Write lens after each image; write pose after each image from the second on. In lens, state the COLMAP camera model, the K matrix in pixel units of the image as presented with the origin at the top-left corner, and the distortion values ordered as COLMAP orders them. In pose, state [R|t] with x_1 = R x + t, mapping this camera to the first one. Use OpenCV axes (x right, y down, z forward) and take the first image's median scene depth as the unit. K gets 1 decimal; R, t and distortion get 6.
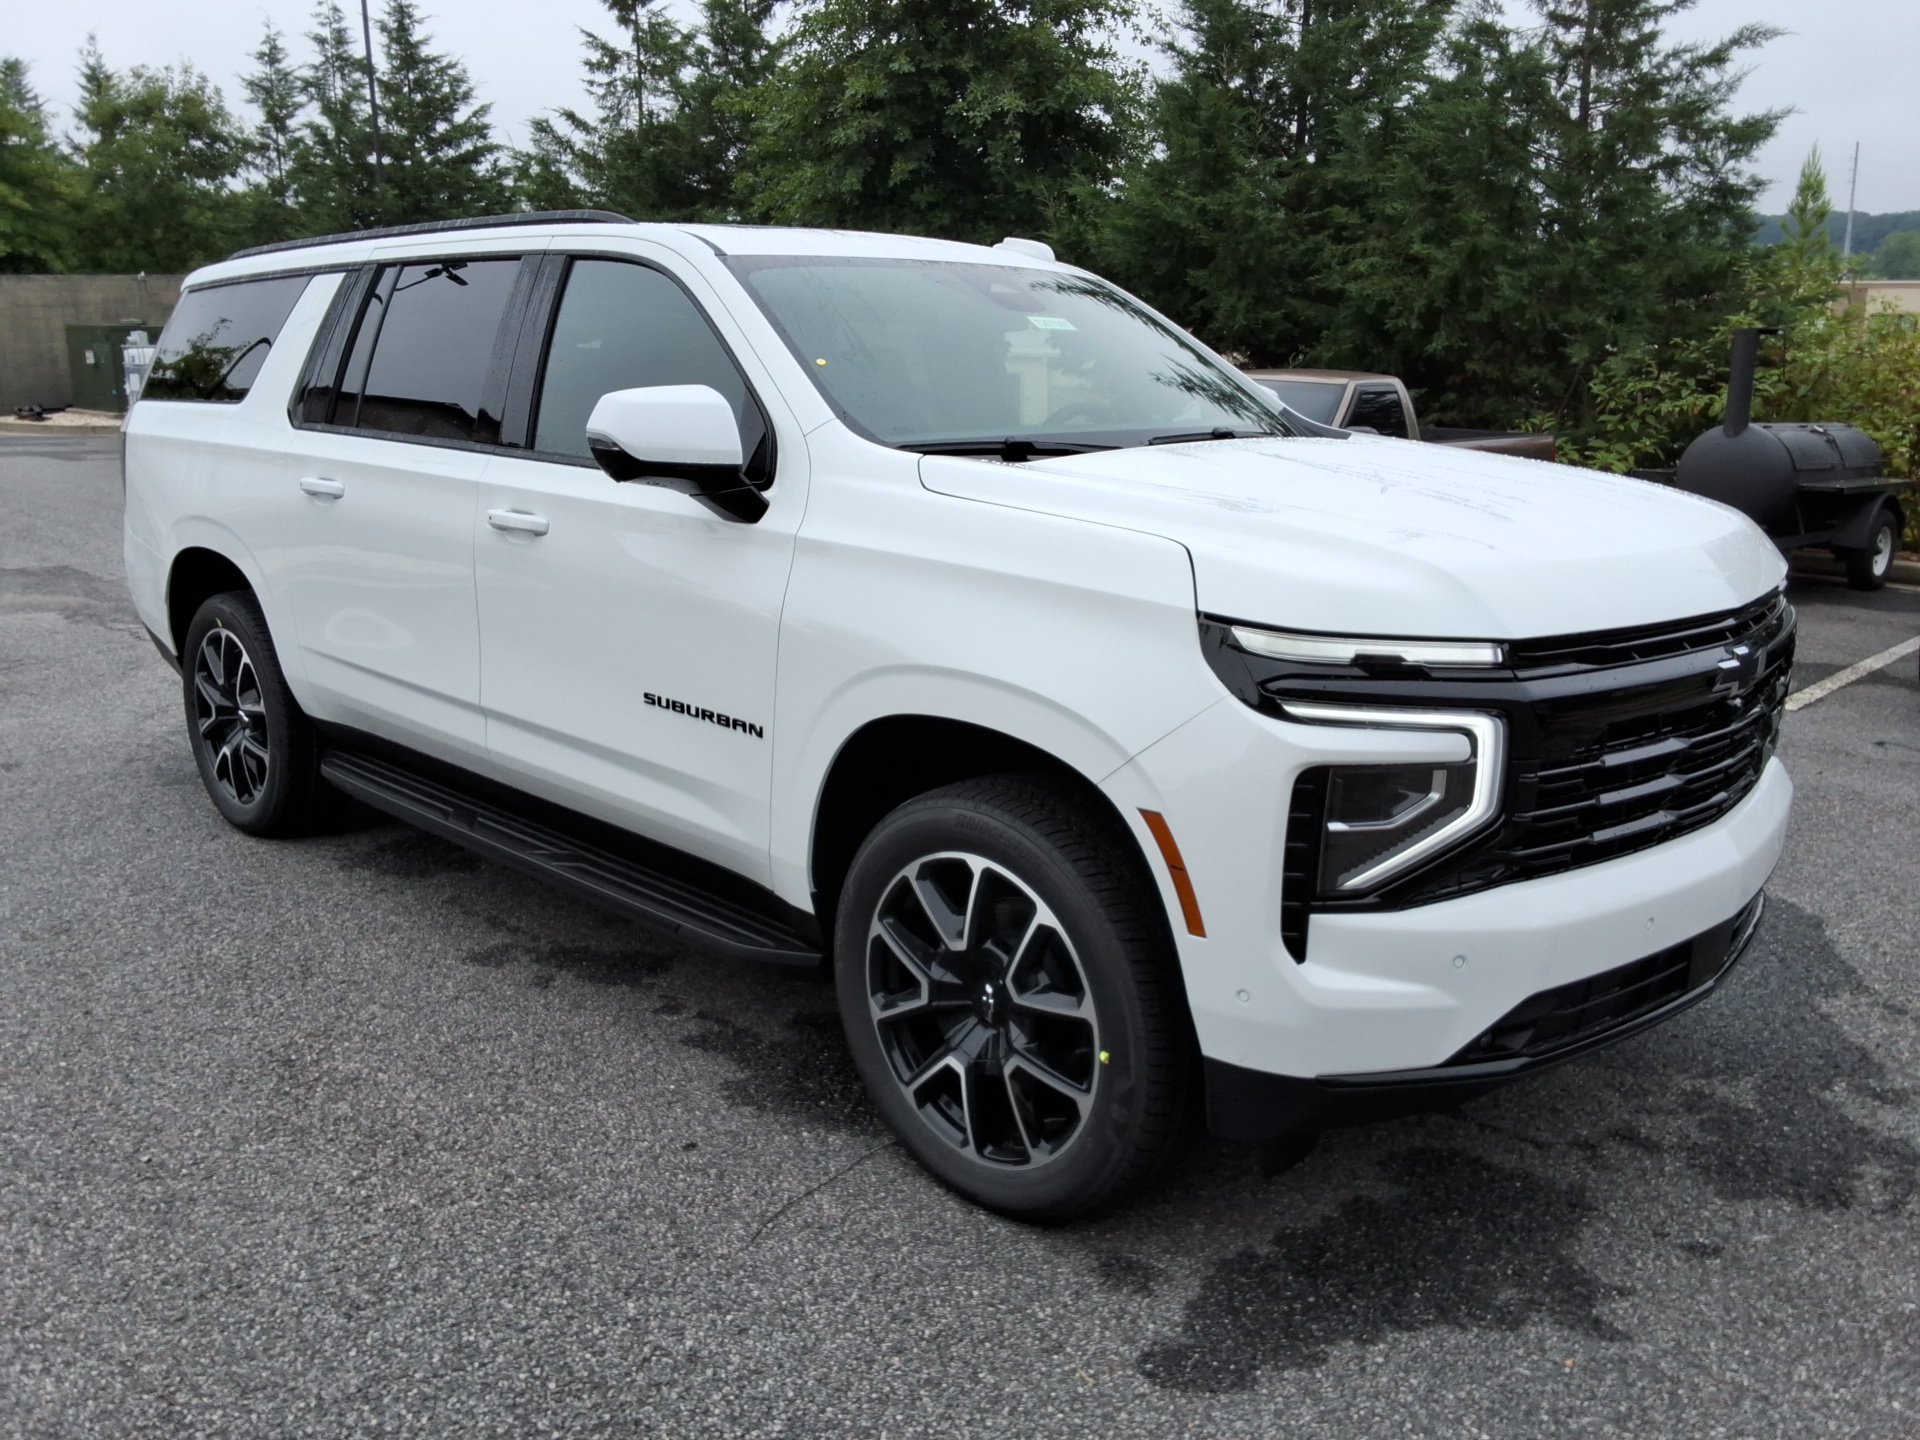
lens RADIAL K [[1565.8, 0, 991.2], [0, 1565.8, 705.6], [0, 0, 1]] dist [0.056146, -0.098630]
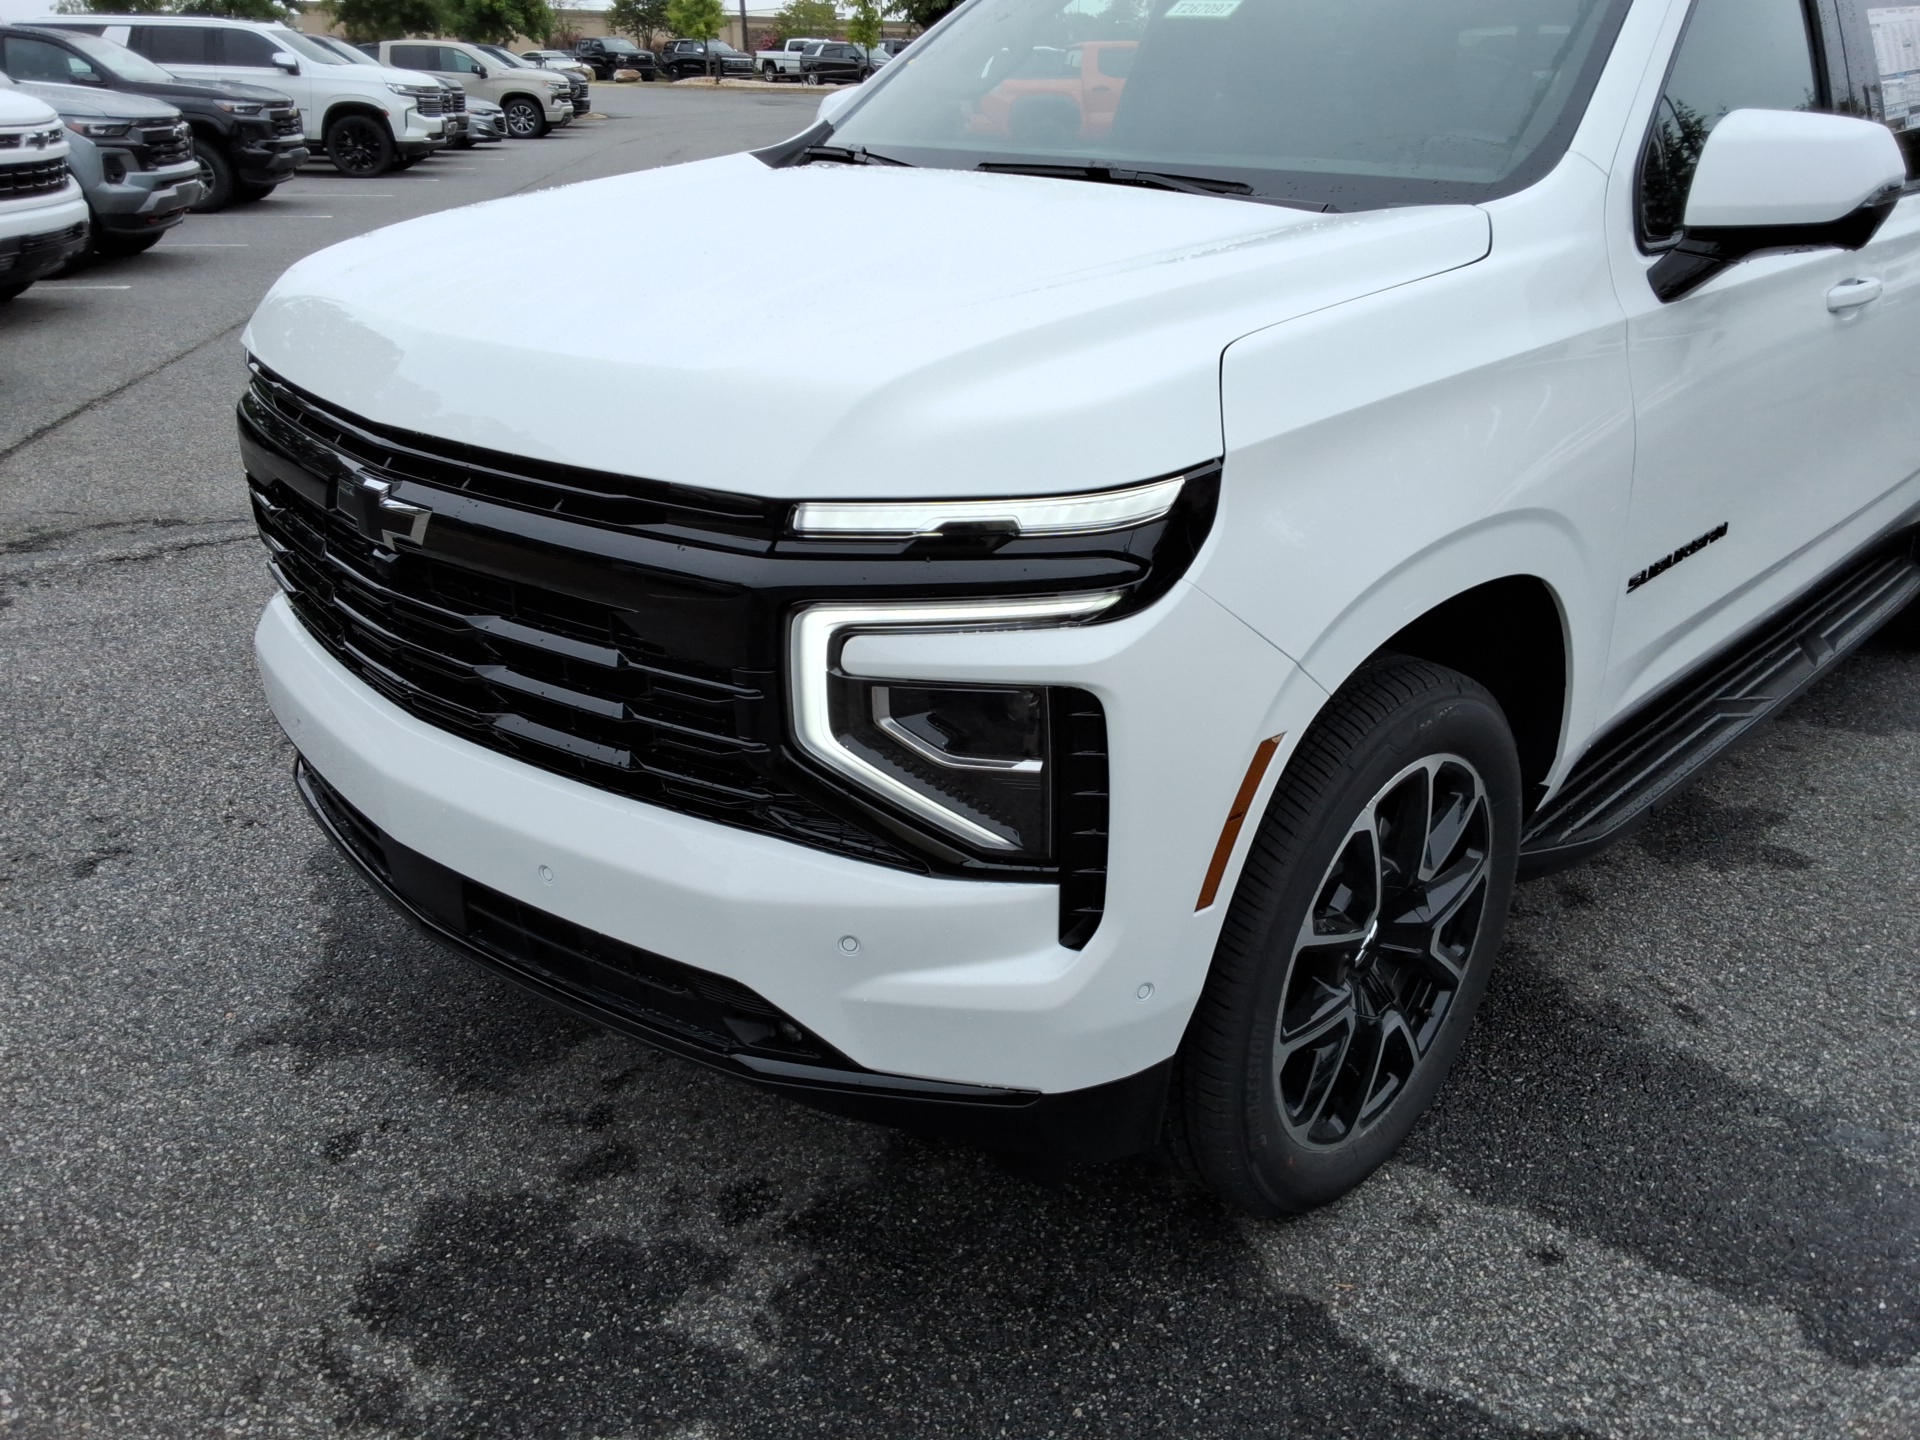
lens RADIAL K [[1539.5, 0, 972.6], [0, 1539.5, 716.6], [0, 0, 1]] dist [0.100307, -0.152685]
pose [[-0.000398, 0.377445, -0.926032, 0.128341], [-0.230148, 0.901138, 0.367398, -0.028566], [0.973155, 0.213271, 0.086510, 0.135441]]
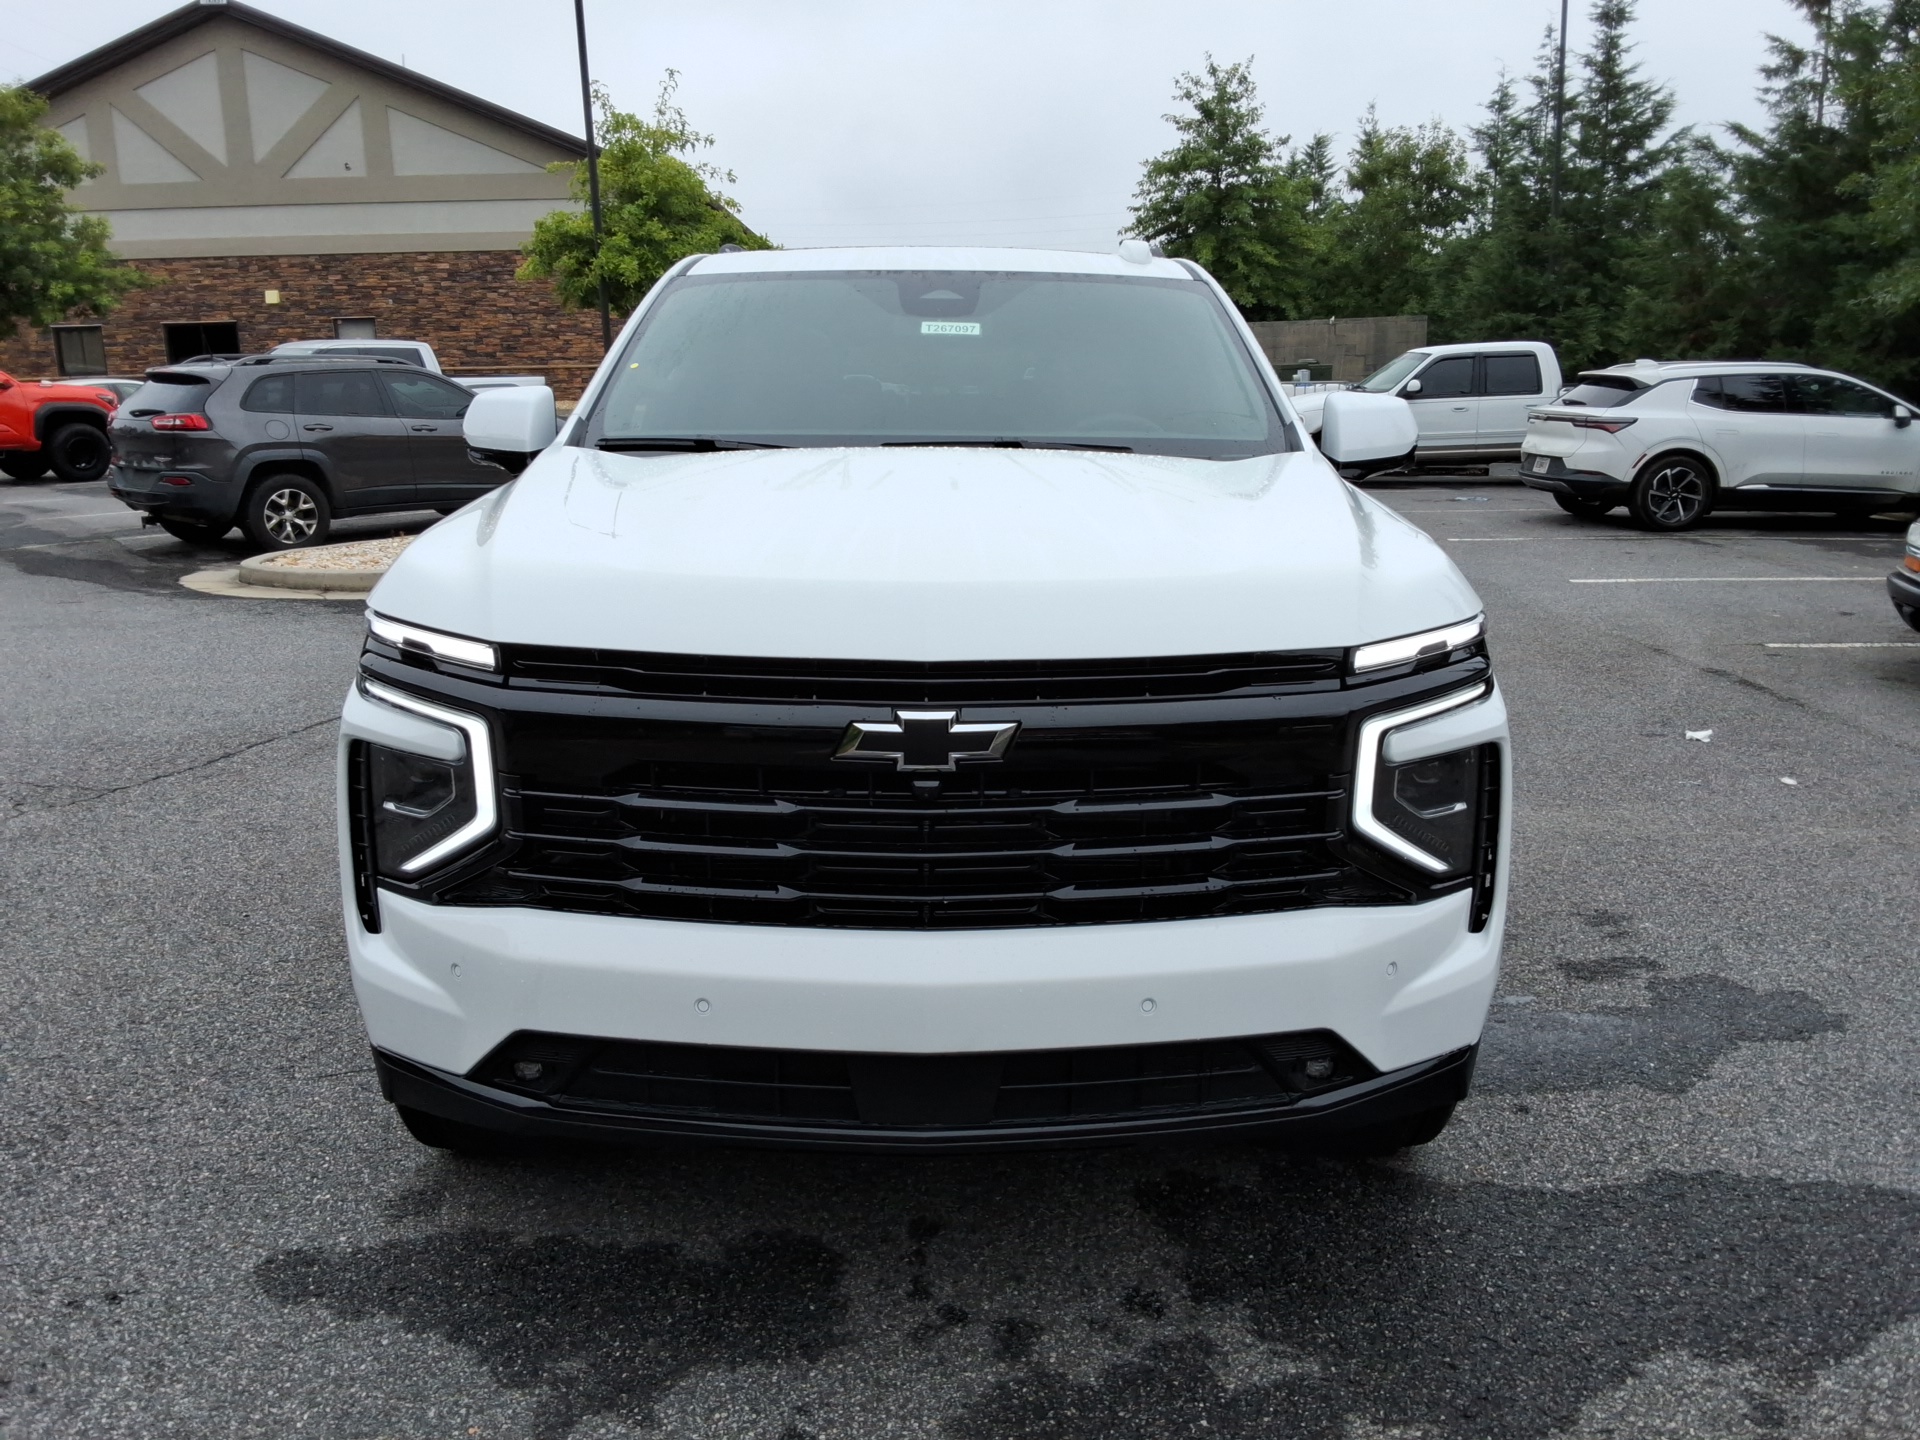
lens RADIAL K [[1559.7, 0, 960.0], [0, 1559.7, 720.0], [0, 0, 1]] dist [0.066170, -0.107191]
pose [[0.695562, 0.143479, -0.703994, 0.114429], [-0.153152, 0.986946, 0.049828, -0.008243], [0.701953, 0.073160, 0.708456, 0.051347]]
